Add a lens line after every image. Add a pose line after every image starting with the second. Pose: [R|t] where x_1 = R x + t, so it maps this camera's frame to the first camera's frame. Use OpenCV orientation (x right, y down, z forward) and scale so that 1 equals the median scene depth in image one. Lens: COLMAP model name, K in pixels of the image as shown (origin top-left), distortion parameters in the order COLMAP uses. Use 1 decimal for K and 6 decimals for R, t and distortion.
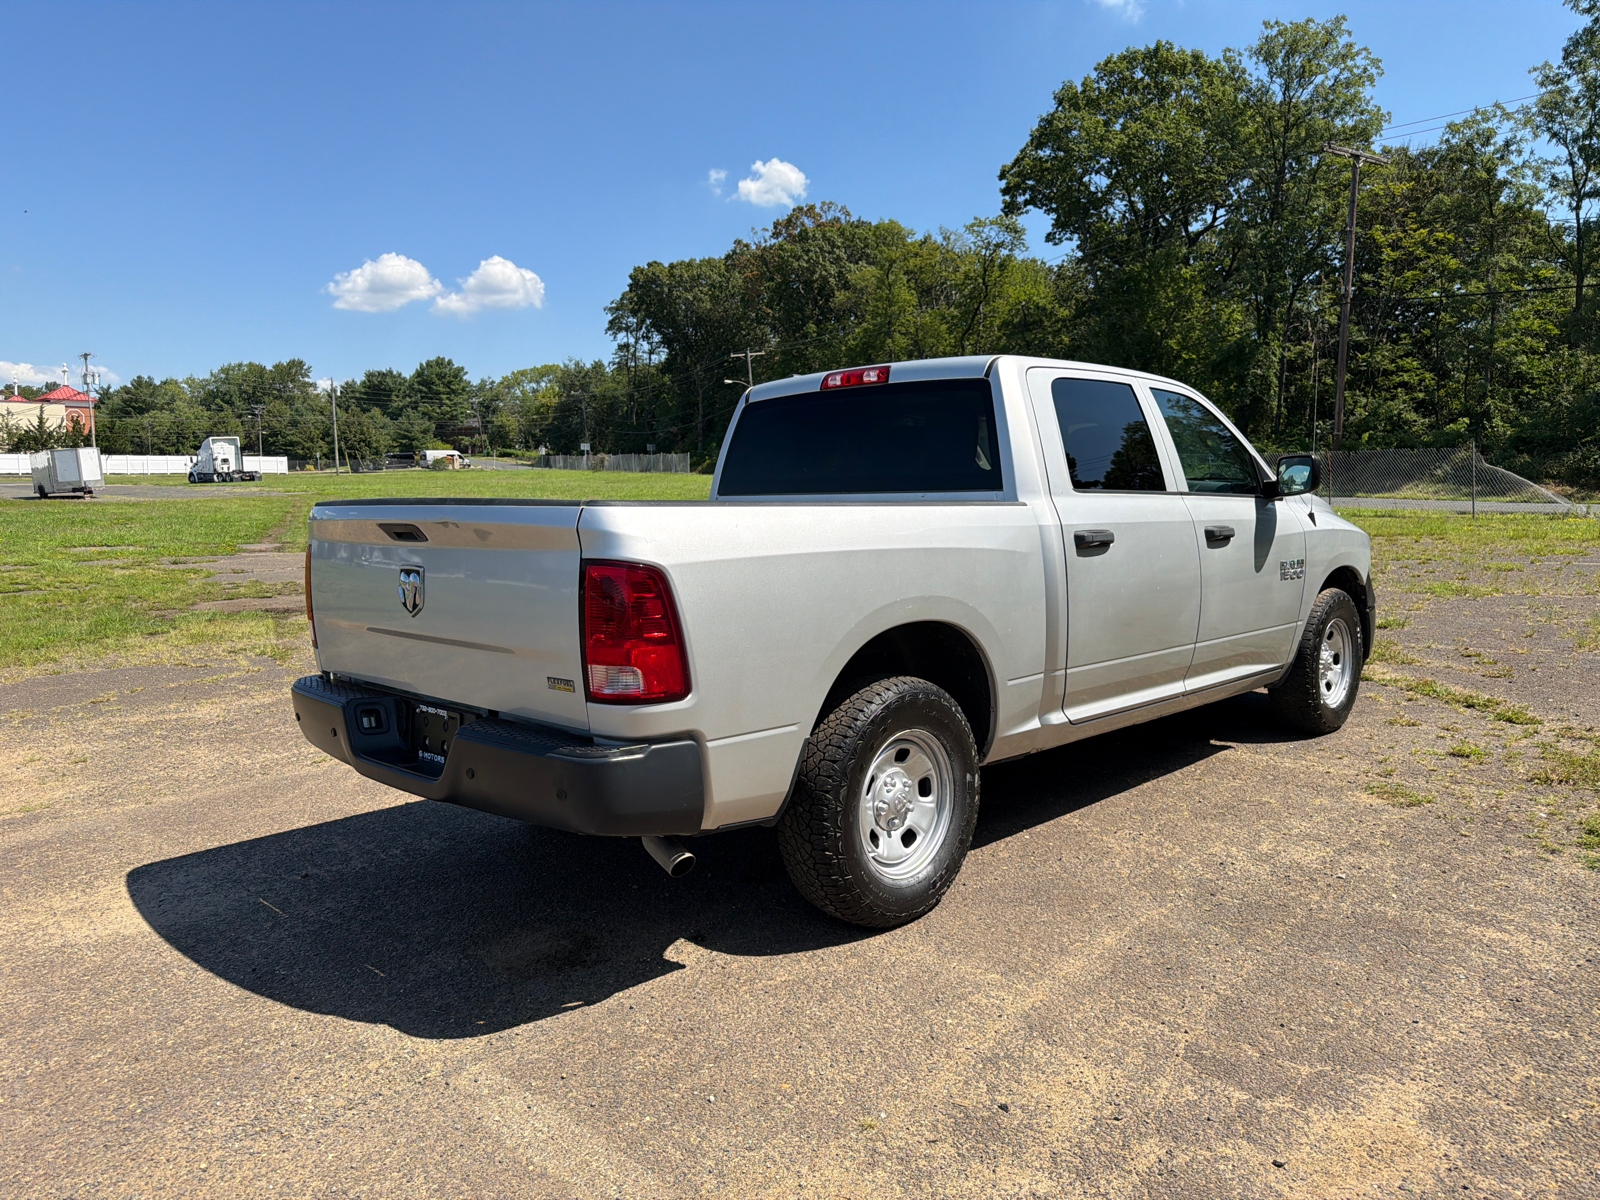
lens RADIAL K [[1132.6, 0, 799.3], [0, 1132.6, 595.4], [0, 0, 1]] dist [0.032098, -0.048141]
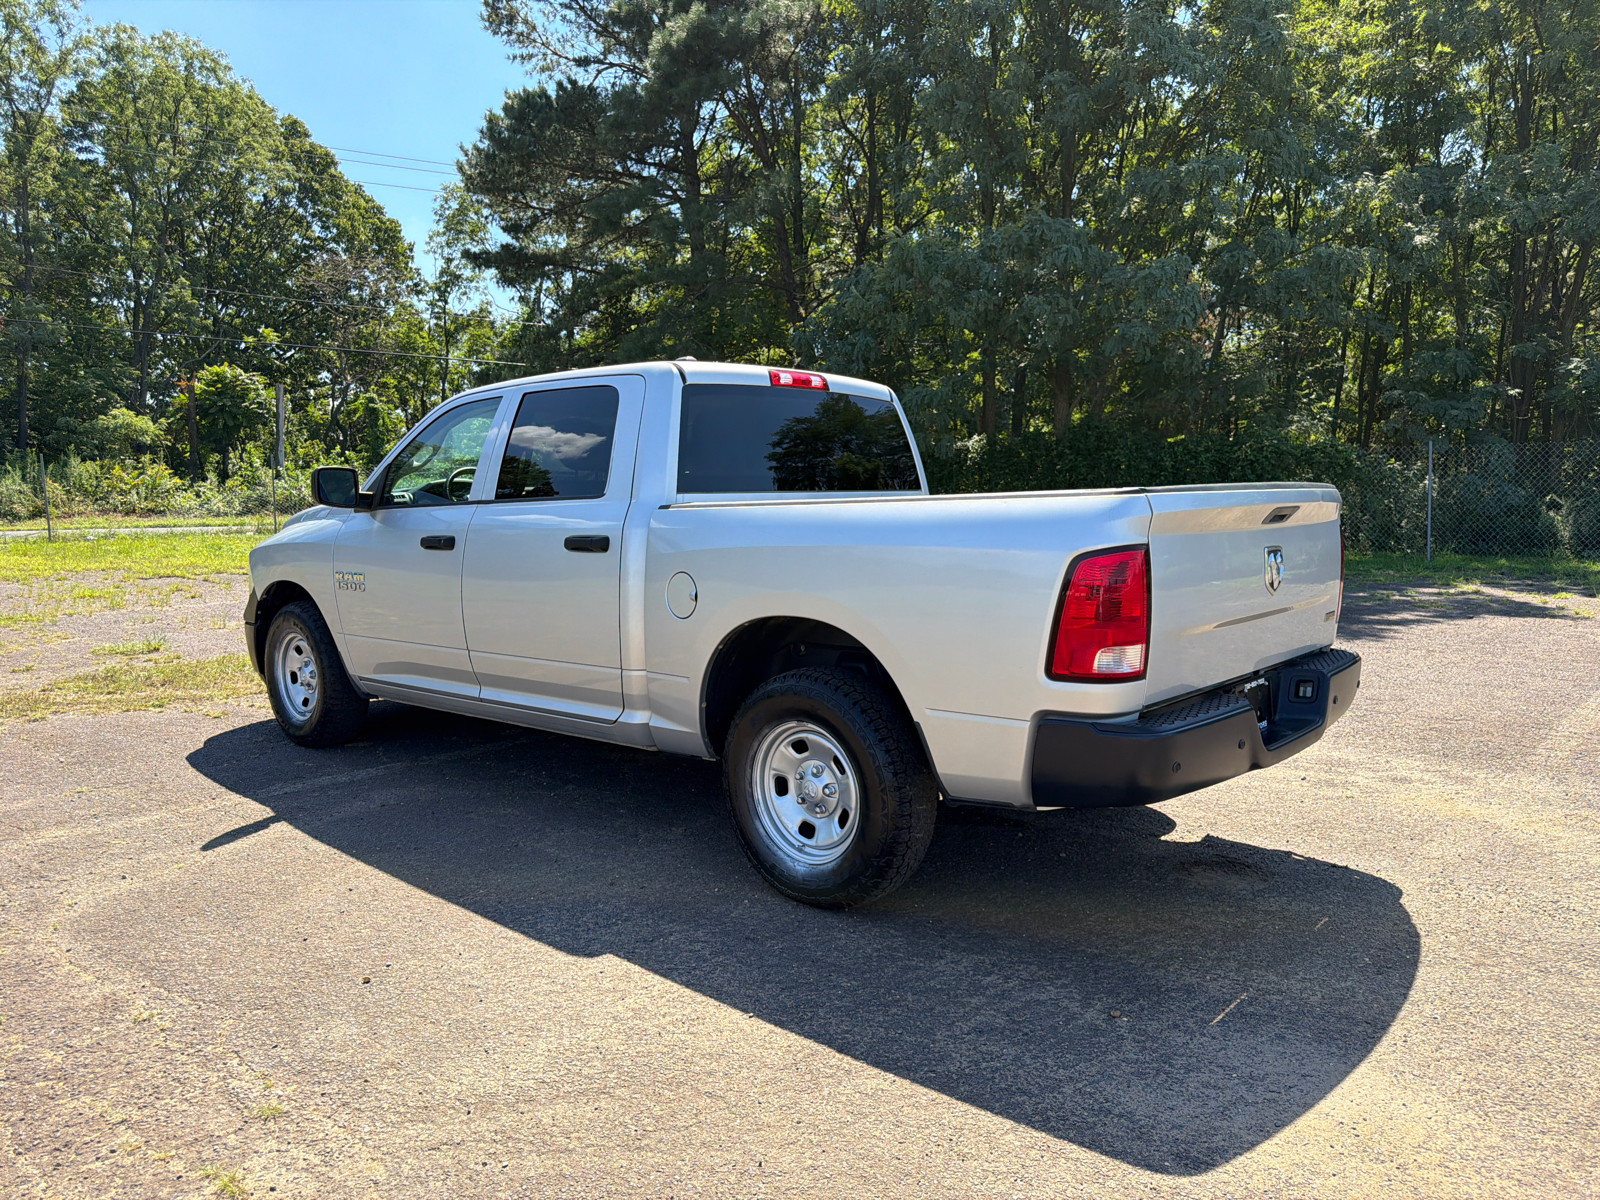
lens RADIAL K [[1132.6, 0, 793.8], [0, 1132.6, 594.5], [0, 0, 1]] dist [0.032098, -0.048141]
pose [[-0.054832, -0.070174, 0.996027, -0.089604], [0.099873, 0.992139, 0.075398, -0.006953], [-0.993488, 0.103610, -0.047393, 0.097365]]
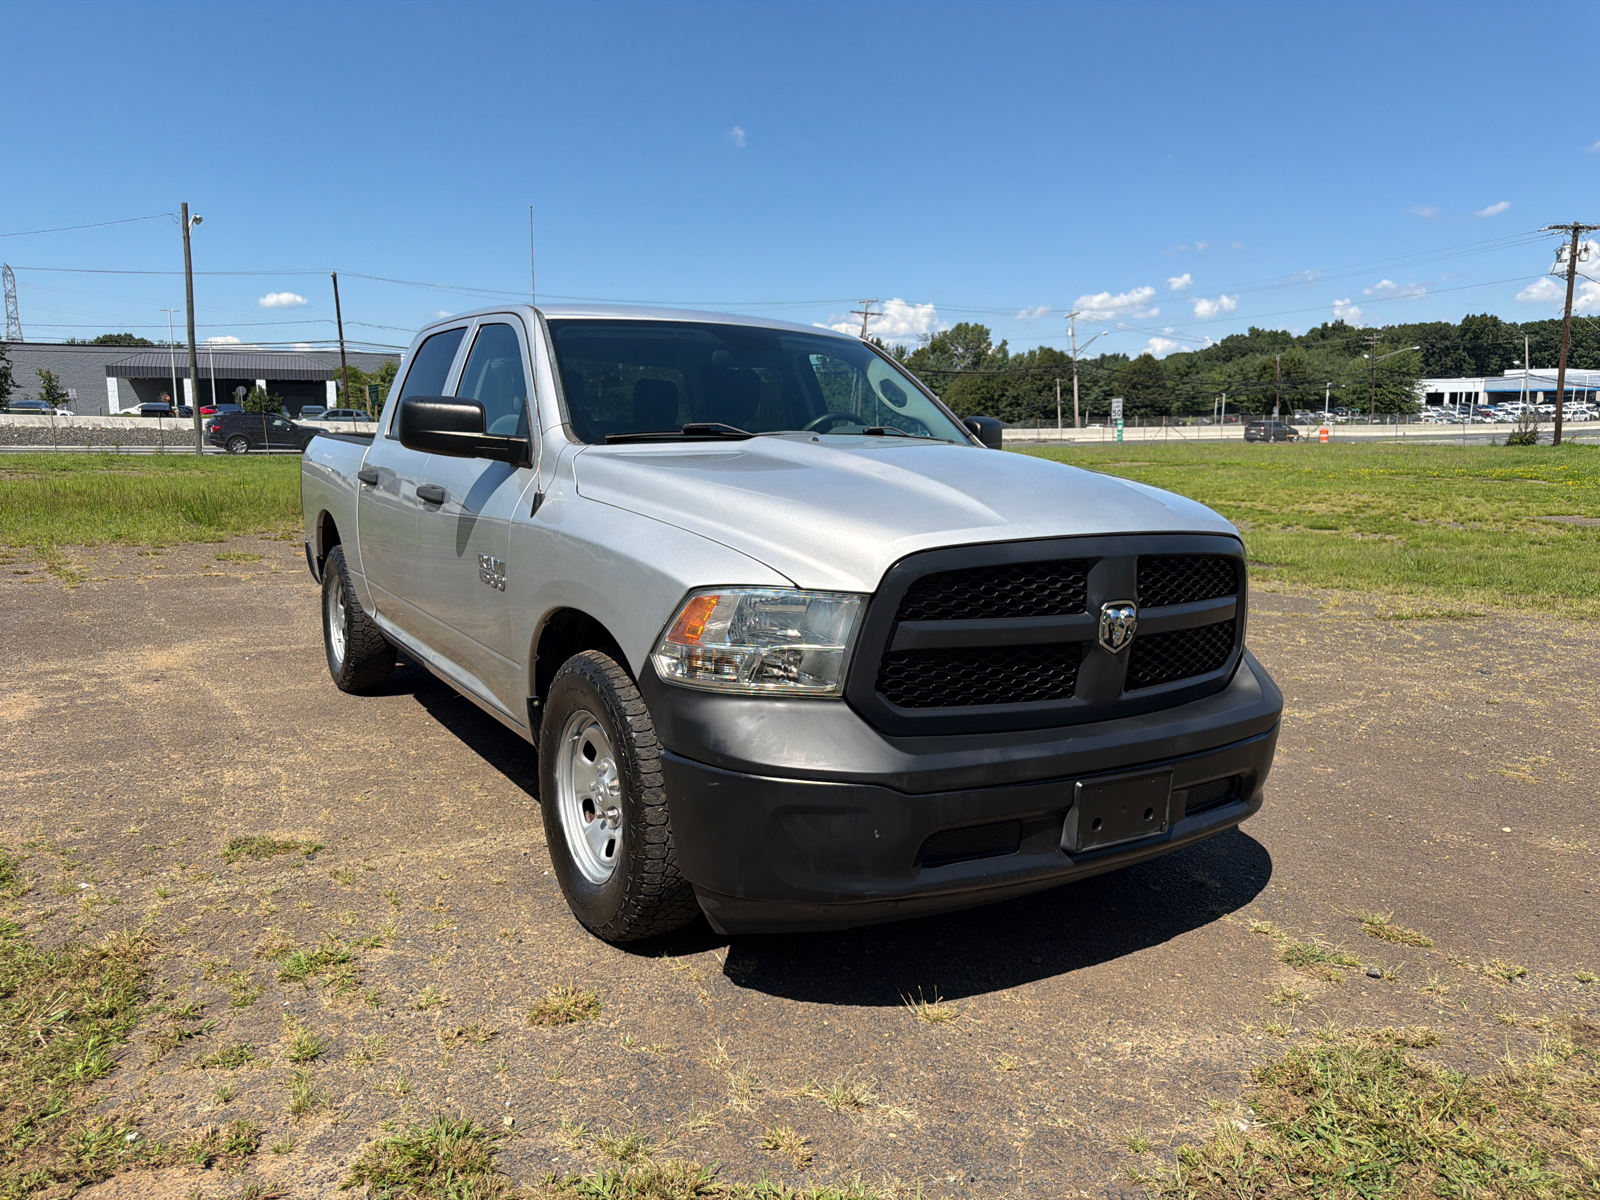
lens RADIAL K [[1132.6, 0, 800.9], [0, 1132.6, 600.1], [0, 0, 1]] dist [0.032098, -0.048141]
pose [[-0.231535, 0.146187, -0.961780, 0.107401], [-0.099285, 0.979932, 0.172848, -0.014260], [0.967747, 0.135510, -0.212375, 0.138712]]
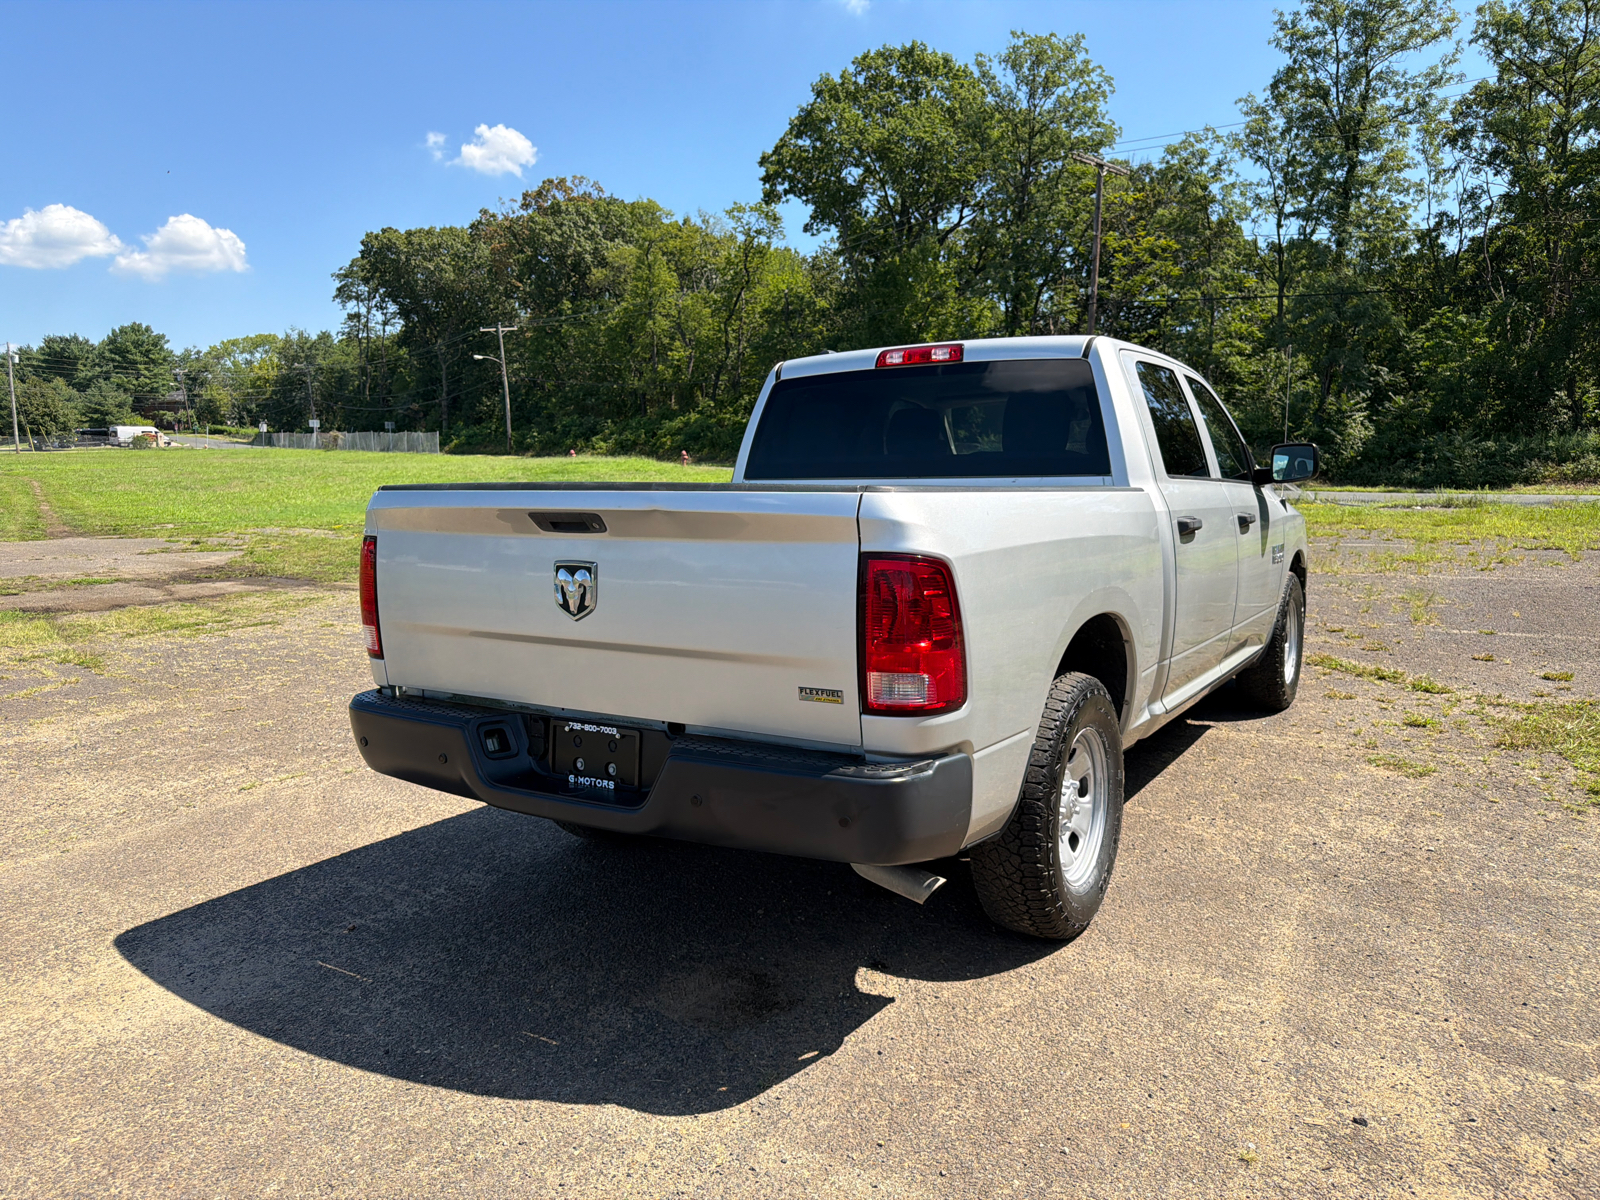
lens RADIAL K [[1132.6, 0, 802.7], [0, 1132.6, 597.7], [0, 0, 1]] dist [0.032098, -0.048141]
pose [[0.974893, -0.017040, 0.222019, -0.023512], [0.013501, 0.999757, 0.017449, -0.000712], [-0.222262, -0.014013, 0.974886, 0.008609]]
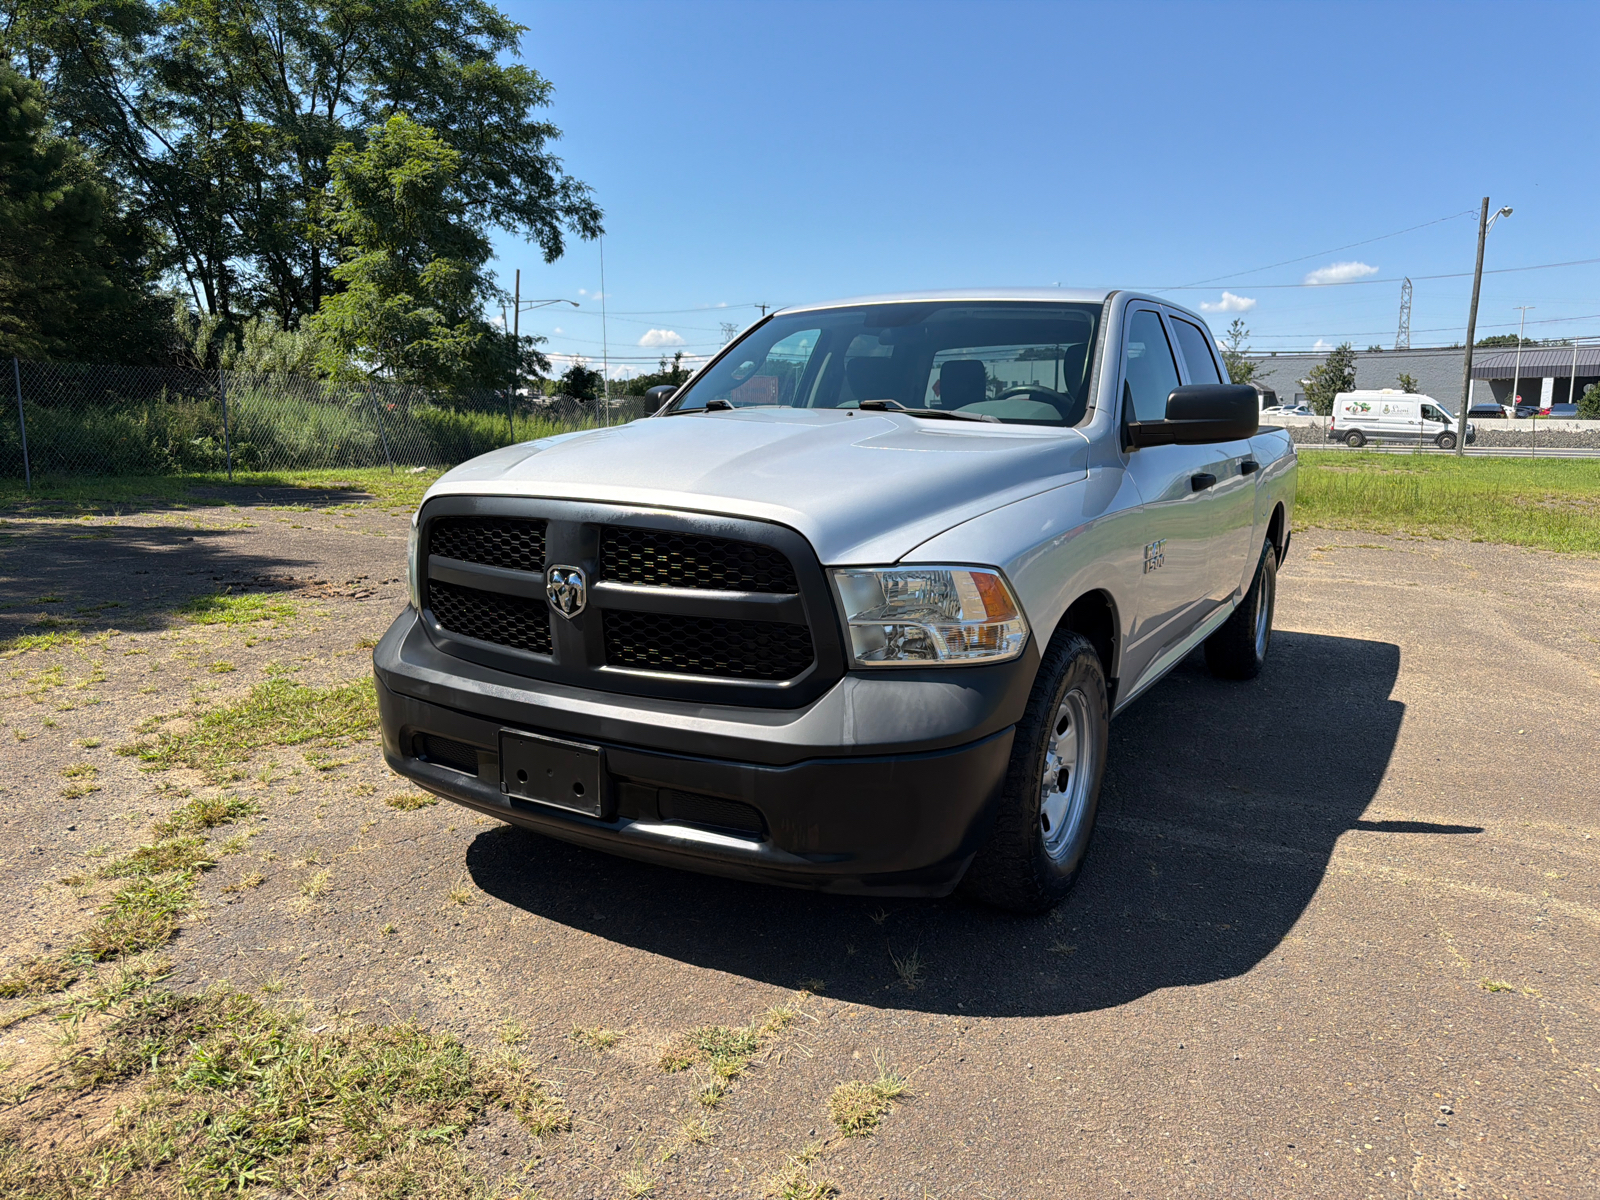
lens RADIAL K [[1132.6, 0, 801.9], [0, 1132.6, 595.5], [0, 0, 1]] dist [0.032098, -0.048141]
pose [[-0.967569, 0.037284, -0.249839, 0.056298], [-0.024879, 0.970173, 0.241133, -0.018154], [0.251378, 0.239529, -0.937782, 0.193677]]
